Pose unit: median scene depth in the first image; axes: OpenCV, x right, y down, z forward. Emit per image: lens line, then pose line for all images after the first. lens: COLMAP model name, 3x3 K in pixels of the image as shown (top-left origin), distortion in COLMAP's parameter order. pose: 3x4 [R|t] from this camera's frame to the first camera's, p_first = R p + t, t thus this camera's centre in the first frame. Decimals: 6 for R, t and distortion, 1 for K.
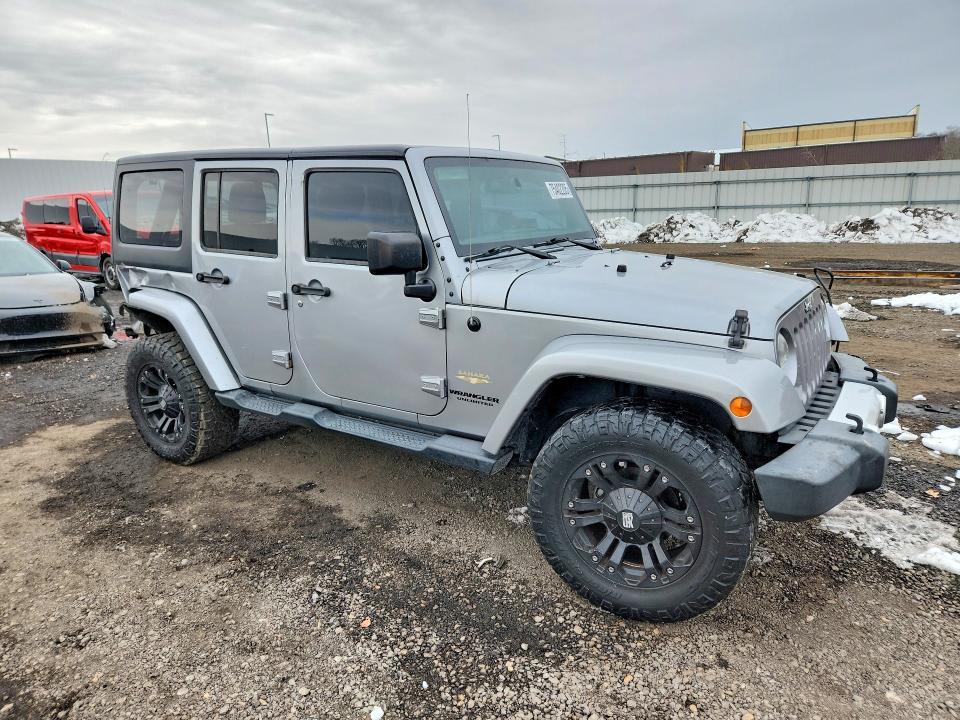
lens RADIAL K [[635.4, 0, 480.0], [0, 635.4, 360.0], [0, 0, 1]] dist [0.118200, -0.101268]
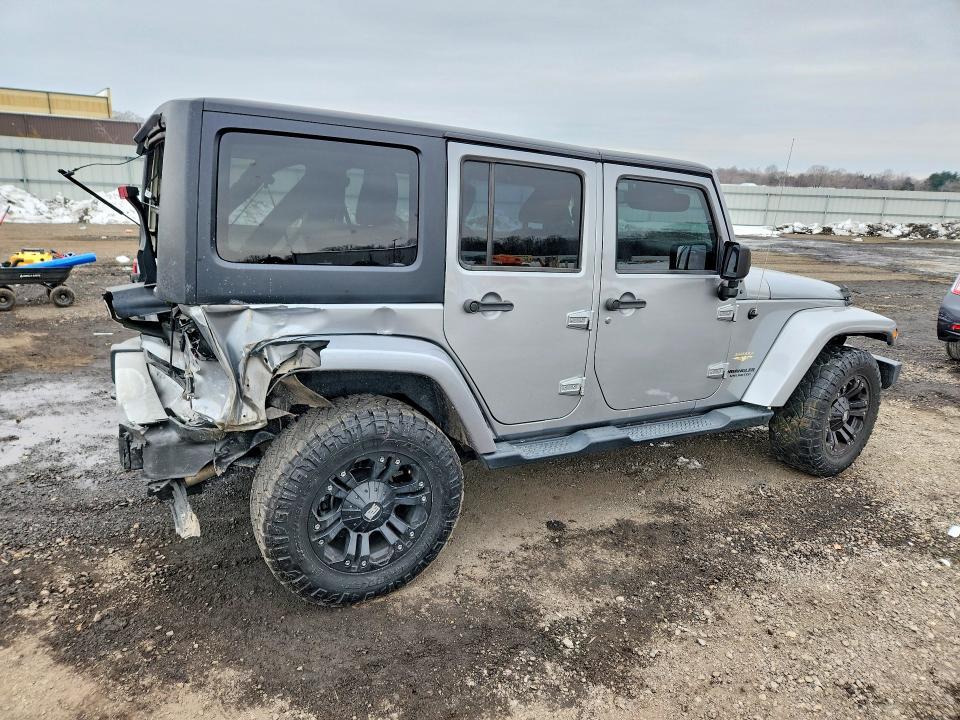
lens RADIAL K [[666.8, 0, 480.0], [0, 666.8, 360.0], [0, 0, 1]] dist [-0.004232, -0.004549]
pose [[0.435534, -0.175281, 0.882942, -1.091316], [0.148160, 0.981440, 0.121751, -0.157683], [-0.887896, 0.077790, 0.453421, 0.667036]]
